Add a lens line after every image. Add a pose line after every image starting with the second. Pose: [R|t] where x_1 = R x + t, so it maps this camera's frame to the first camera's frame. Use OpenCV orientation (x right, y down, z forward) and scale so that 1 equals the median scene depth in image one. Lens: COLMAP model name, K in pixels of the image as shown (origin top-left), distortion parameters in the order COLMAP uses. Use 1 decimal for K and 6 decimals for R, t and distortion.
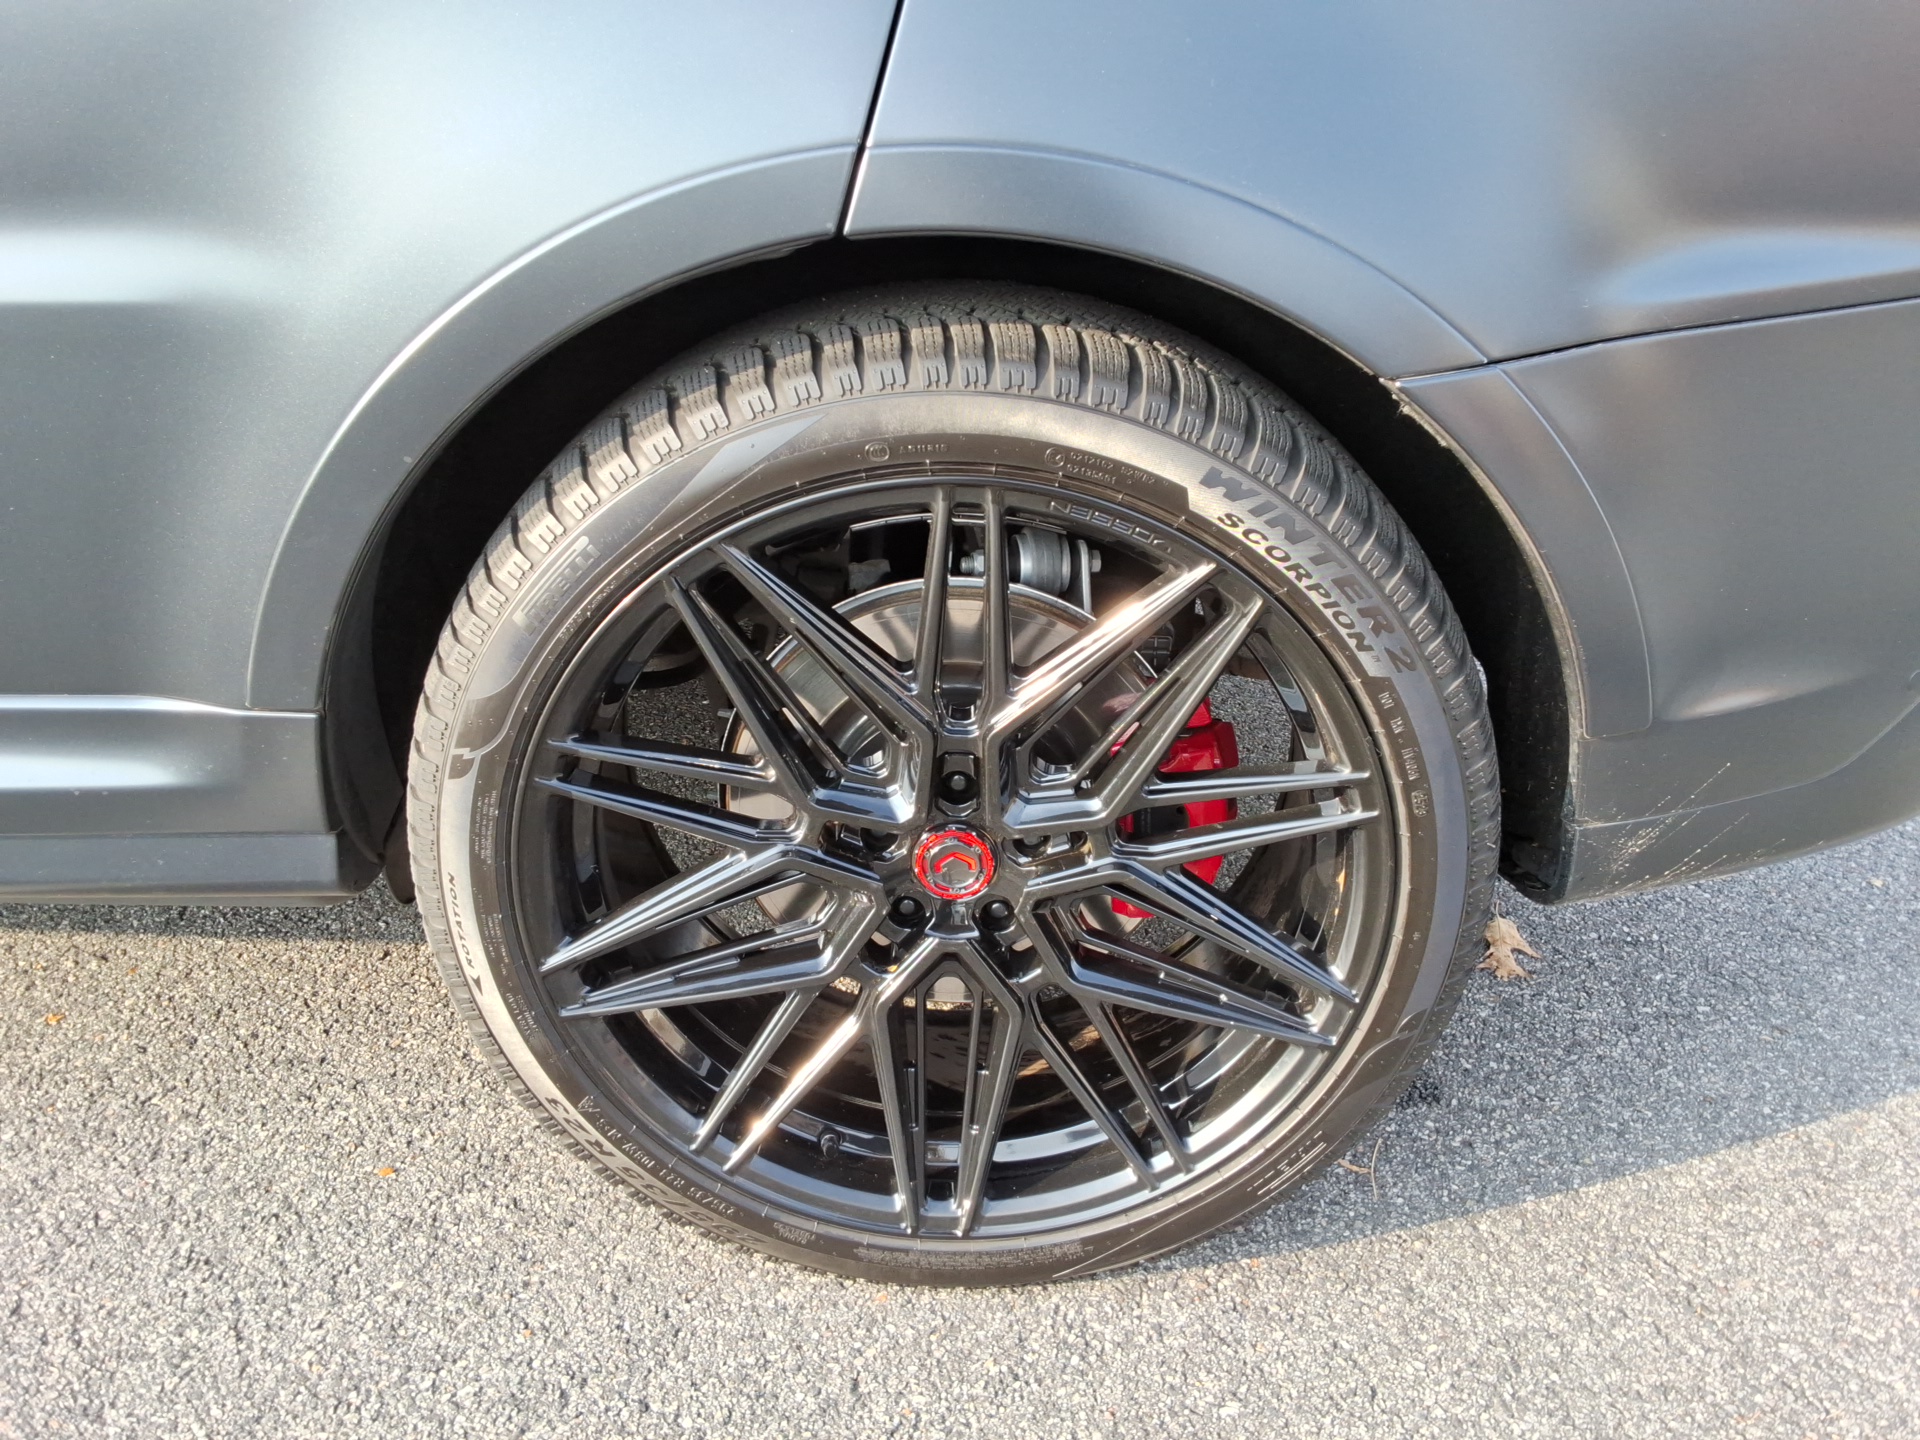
lens RADIAL K [[1532.1, 0, 976.9], [0, 1532.1, 704.0], [0, 0, 1]] dist [0.112499, -0.174554]
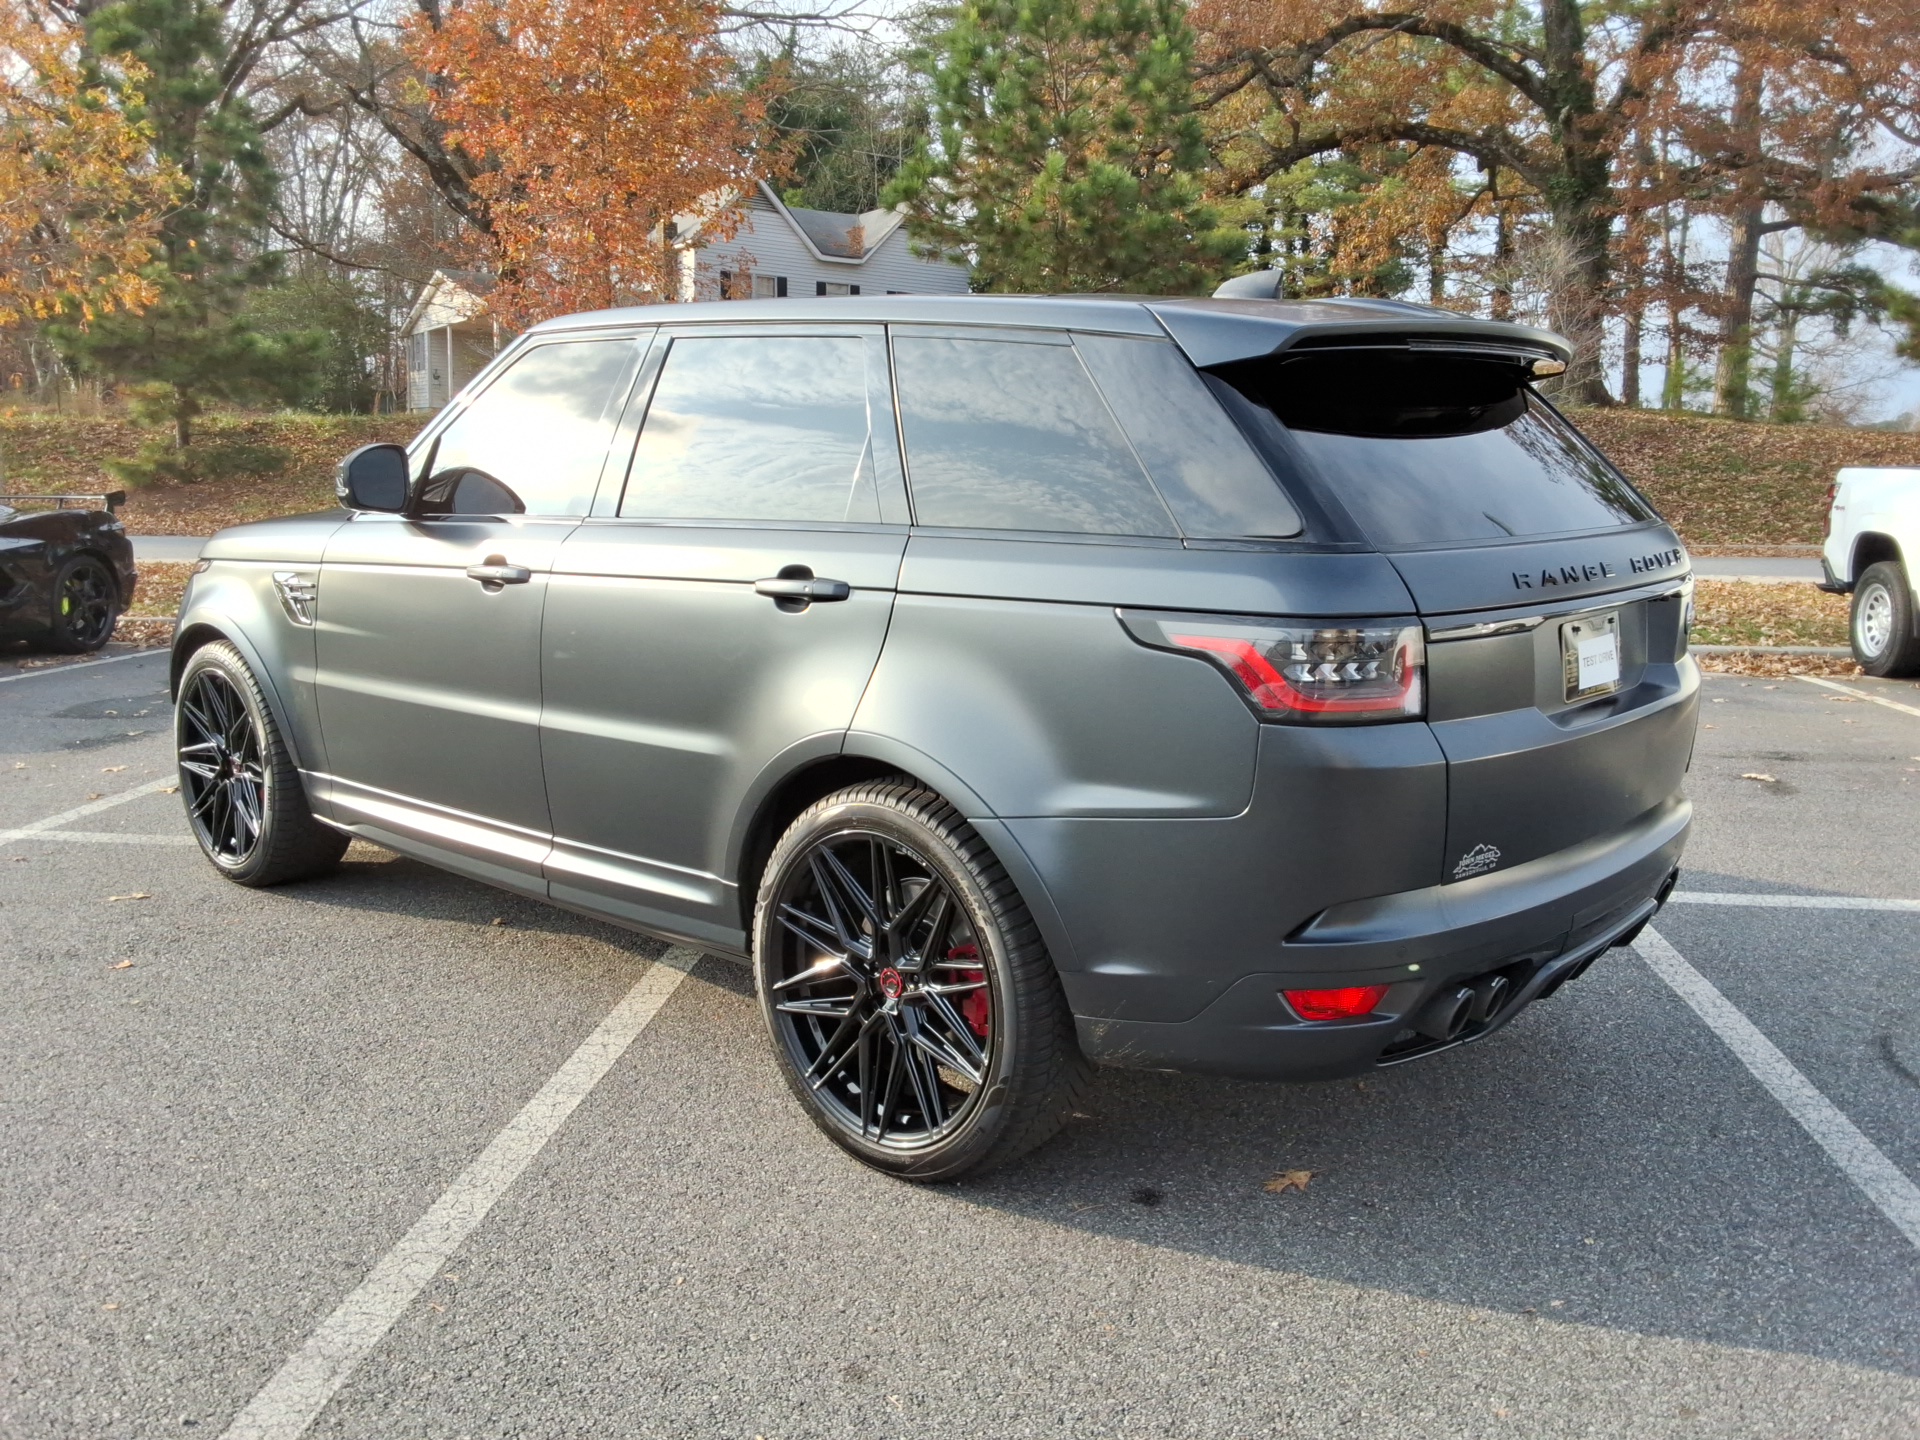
lens RADIAL K [[1532.1, 0, 976.9], [0, 1532.1, 704.0], [0, 0, 1]] dist [0.112499, -0.174554]
pose [[0.756640, 0.080603, -0.648845, 1.812021], [-0.268041, 0.943388, -0.195379, 0.132001], [0.596364, 0.321748, 0.735410, -1.046103]]
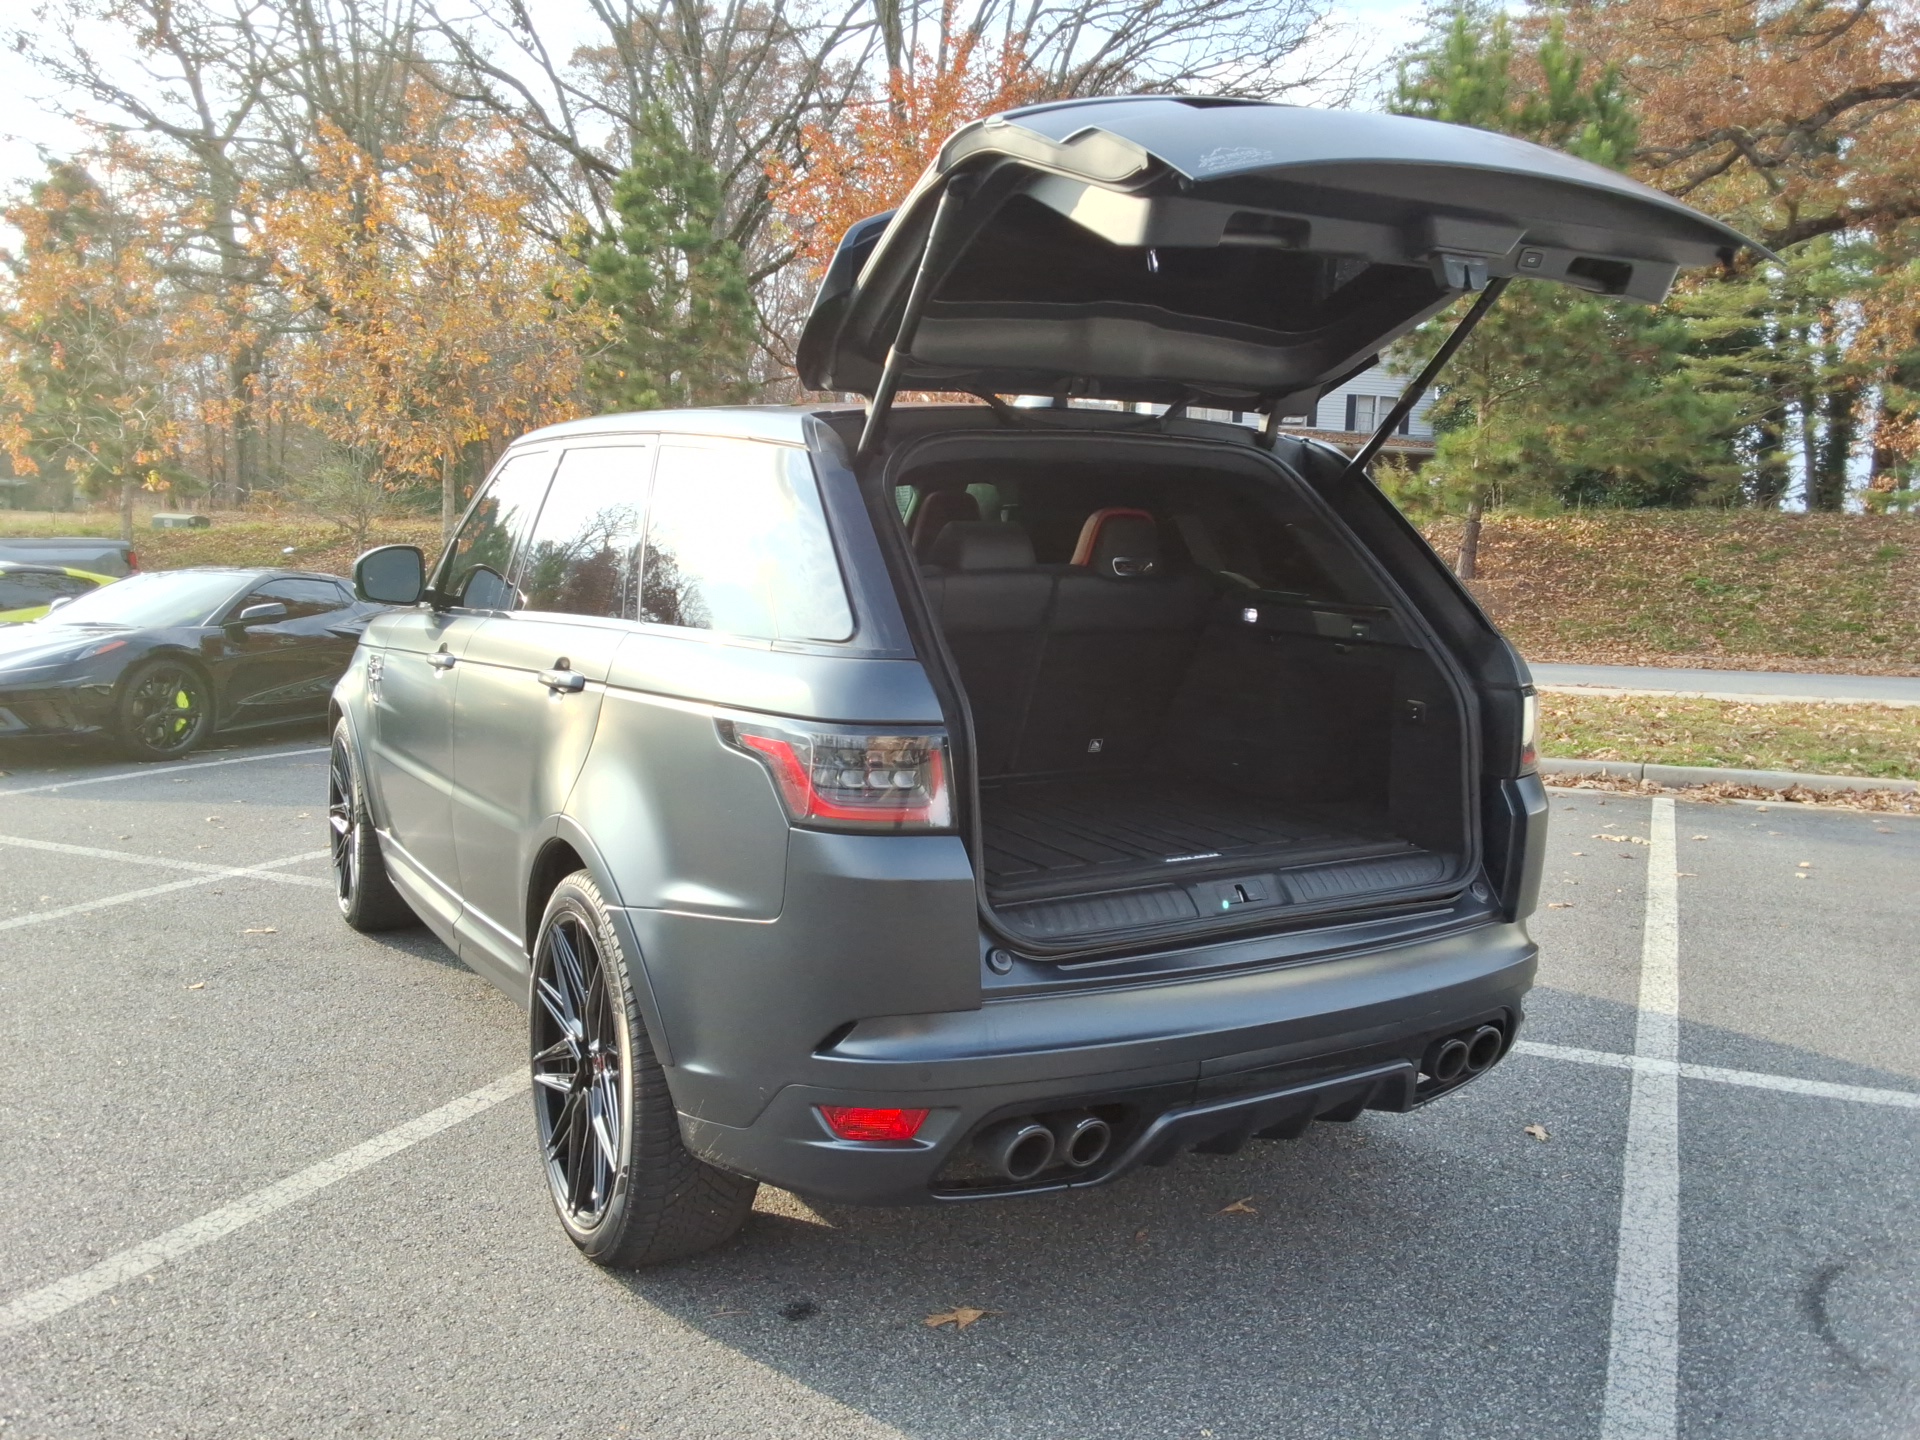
lens RADIAL K [[1532.1, 0, 976.9], [0, 1532.1, 704.0], [0, 0, 1]] dist [0.112499, -0.174554]
pose [[0.518620, 0.060797, -0.852841, 2.689964], [-0.367106, 0.916680, -0.157893, -0.300189], [0.772183, 0.394969, 0.497727, -0.109503]]
